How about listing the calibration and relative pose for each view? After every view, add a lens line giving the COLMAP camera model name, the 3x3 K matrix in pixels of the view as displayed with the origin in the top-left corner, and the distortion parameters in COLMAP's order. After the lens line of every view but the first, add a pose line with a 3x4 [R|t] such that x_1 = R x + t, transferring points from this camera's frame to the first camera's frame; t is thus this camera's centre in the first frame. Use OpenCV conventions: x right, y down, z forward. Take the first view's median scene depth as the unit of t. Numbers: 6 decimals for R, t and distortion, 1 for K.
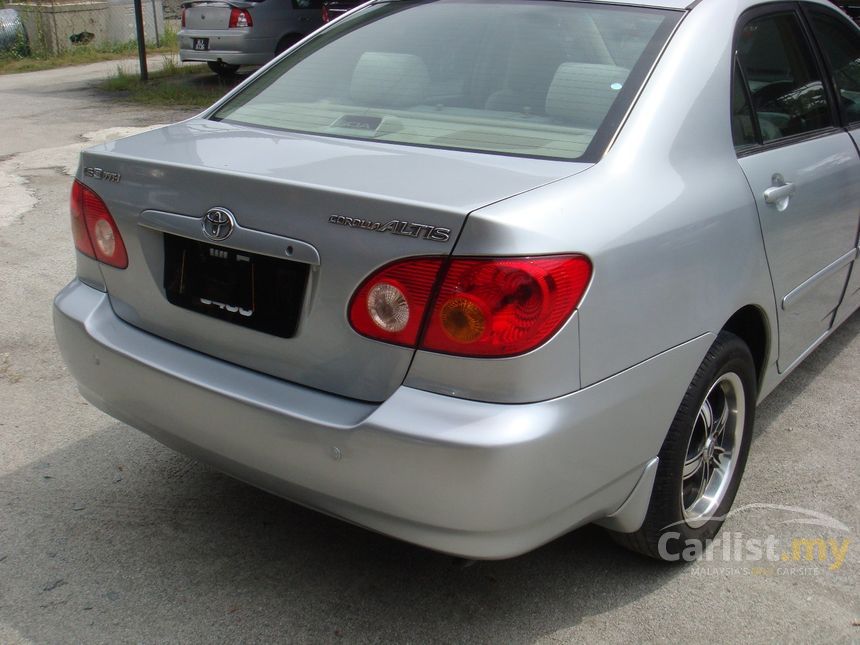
lens RADIAL K [[684.6, 0, 430.0], [0, 684.6, 322.5], [0, 0, 1]] dist [-0.001766, -0.001791]
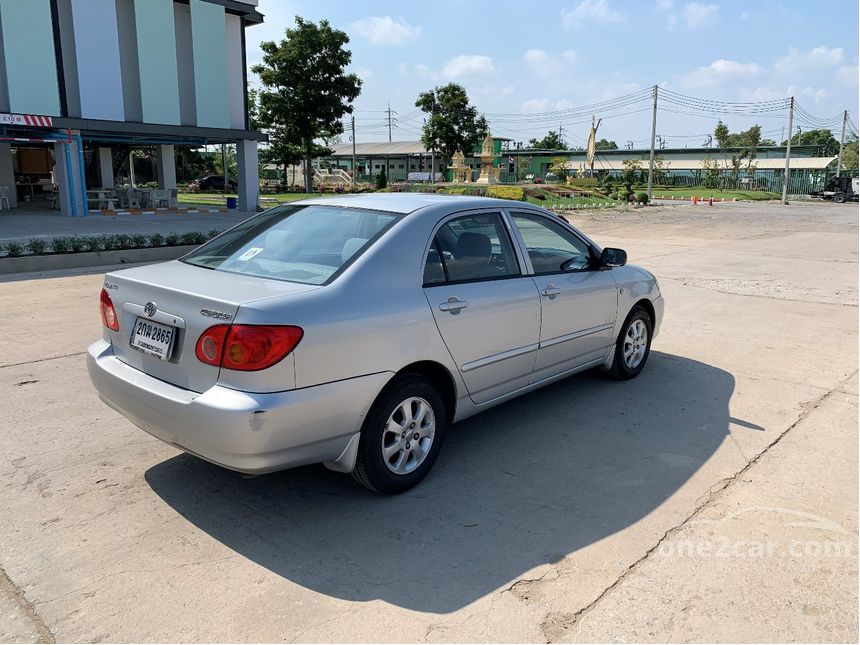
lens RADIAL K [[684.6, 0, 430.0], [0, 684.6, 322.5], [0, 0, 1]] dist [-0.001766, -0.001791]
pose [[0.987416, 0.029073, -0.155449, 0.953221], [-0.055200, 0.984495, -0.166502, 0.220292], [0.148198, 0.172987, 0.973711, -1.021995]]
